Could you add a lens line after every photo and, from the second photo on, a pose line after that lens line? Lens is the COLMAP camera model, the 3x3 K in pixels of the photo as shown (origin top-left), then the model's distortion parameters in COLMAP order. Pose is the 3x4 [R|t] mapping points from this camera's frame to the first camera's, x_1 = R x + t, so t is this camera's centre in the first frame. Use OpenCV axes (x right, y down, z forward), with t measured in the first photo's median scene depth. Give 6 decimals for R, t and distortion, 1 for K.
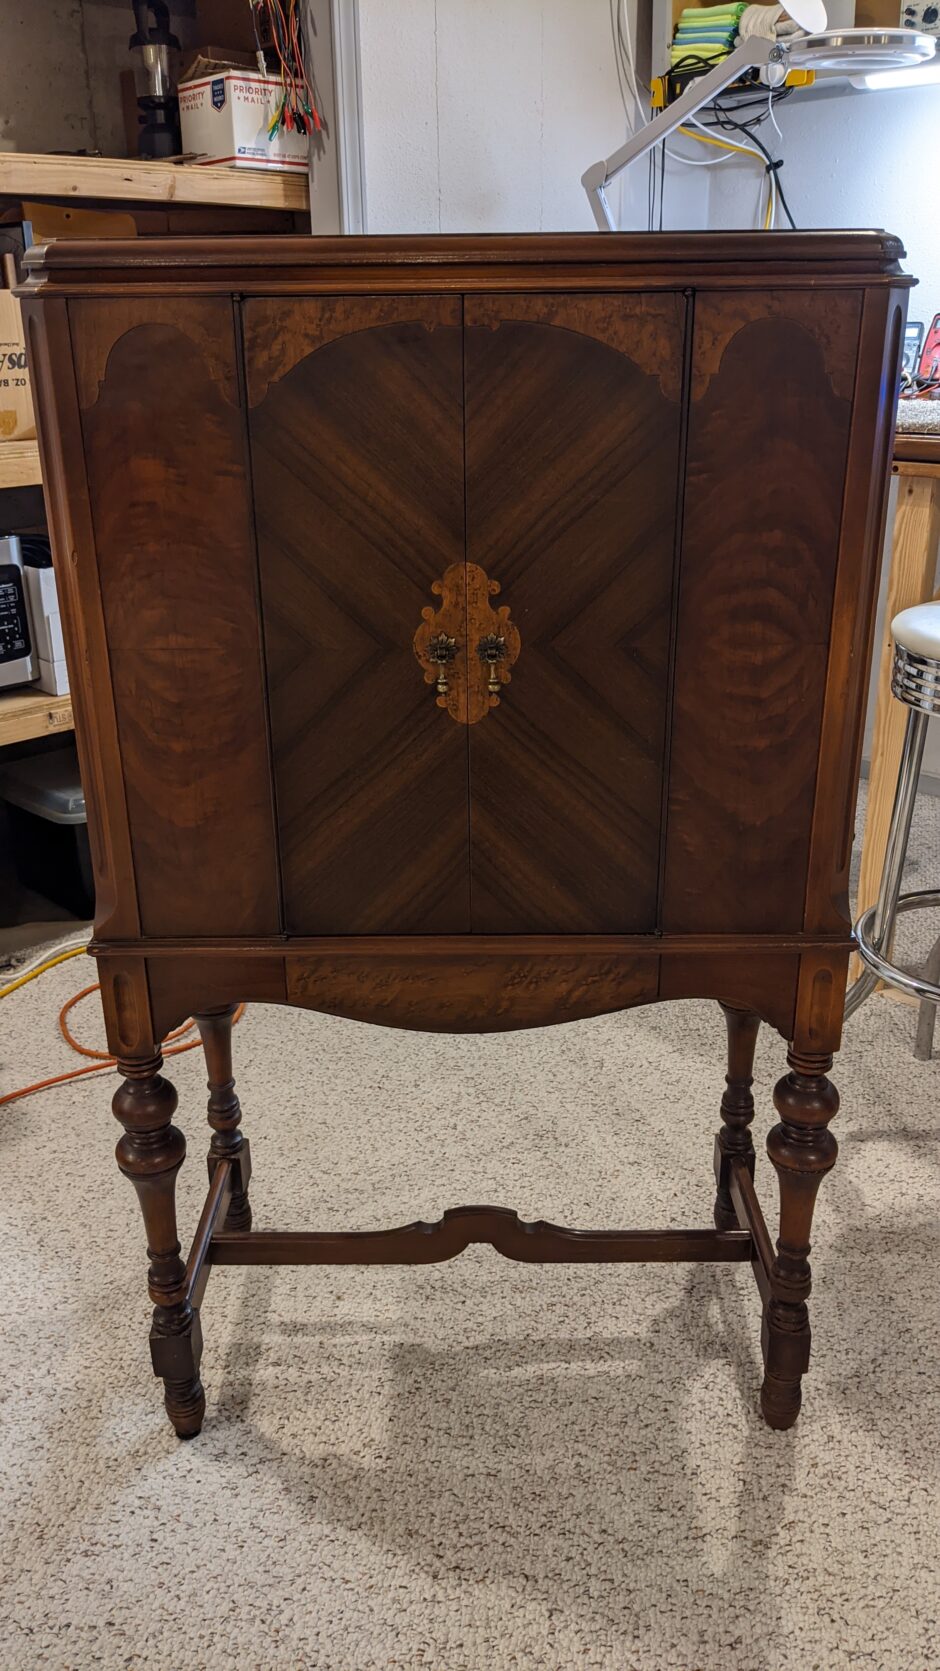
lens RADIAL K [[1336.2, 0, 479.9], [0, 1336.2, 834.5], [0, 0, 1]] dist [0.031874, -0.051984]
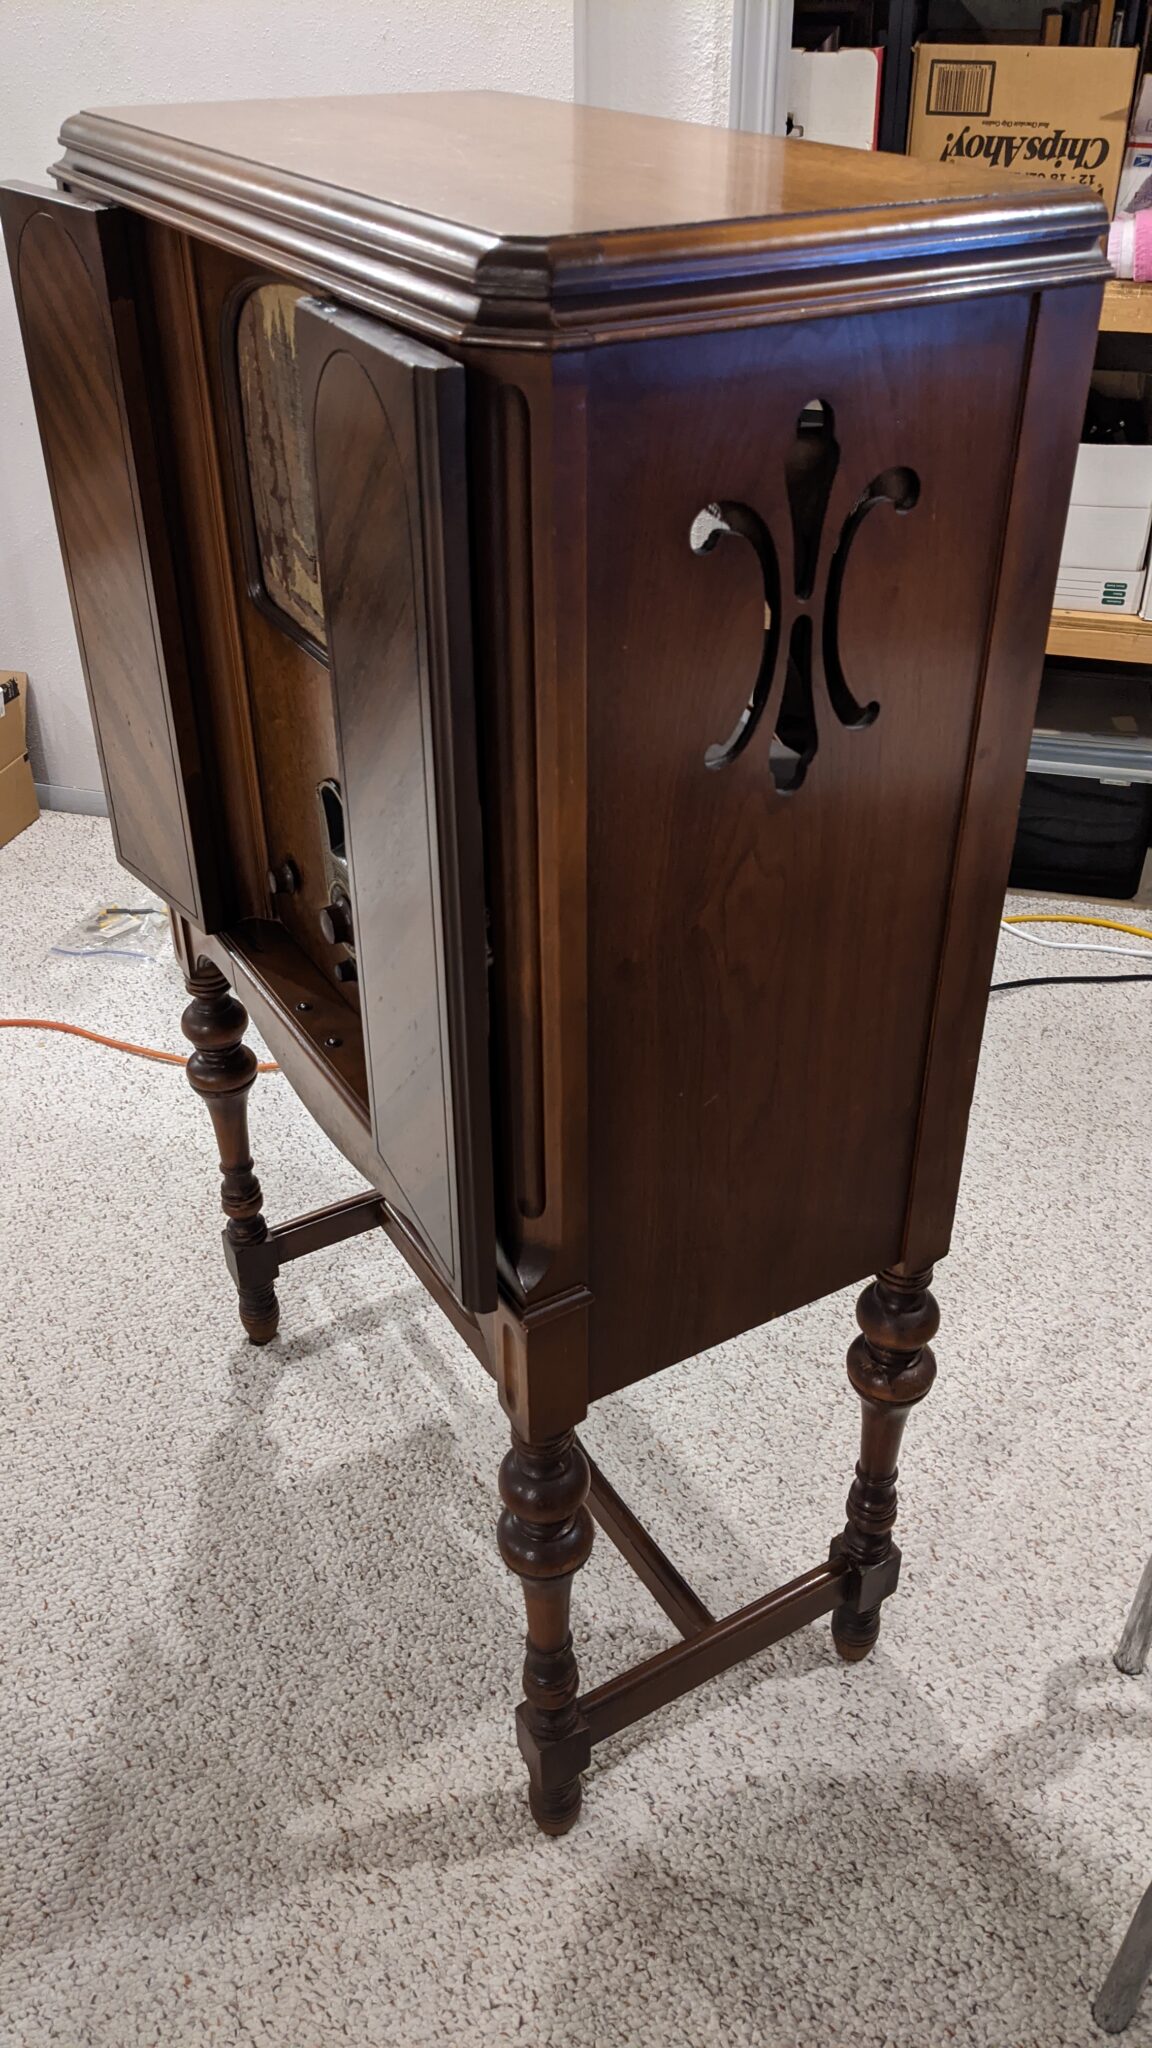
lens RADIAL K [[1637.7, 0, 587.3], [0, 1637.7, 1022.1], [0, 0, 1]] dist [0.031874, -0.051984]
pose [[0.515769, 0.490140, -0.702670, 0.709547], [-0.332707, 0.870397, 0.362925, -0.312359], [0.789486, 0.046598, 0.611997, 0.463944]]
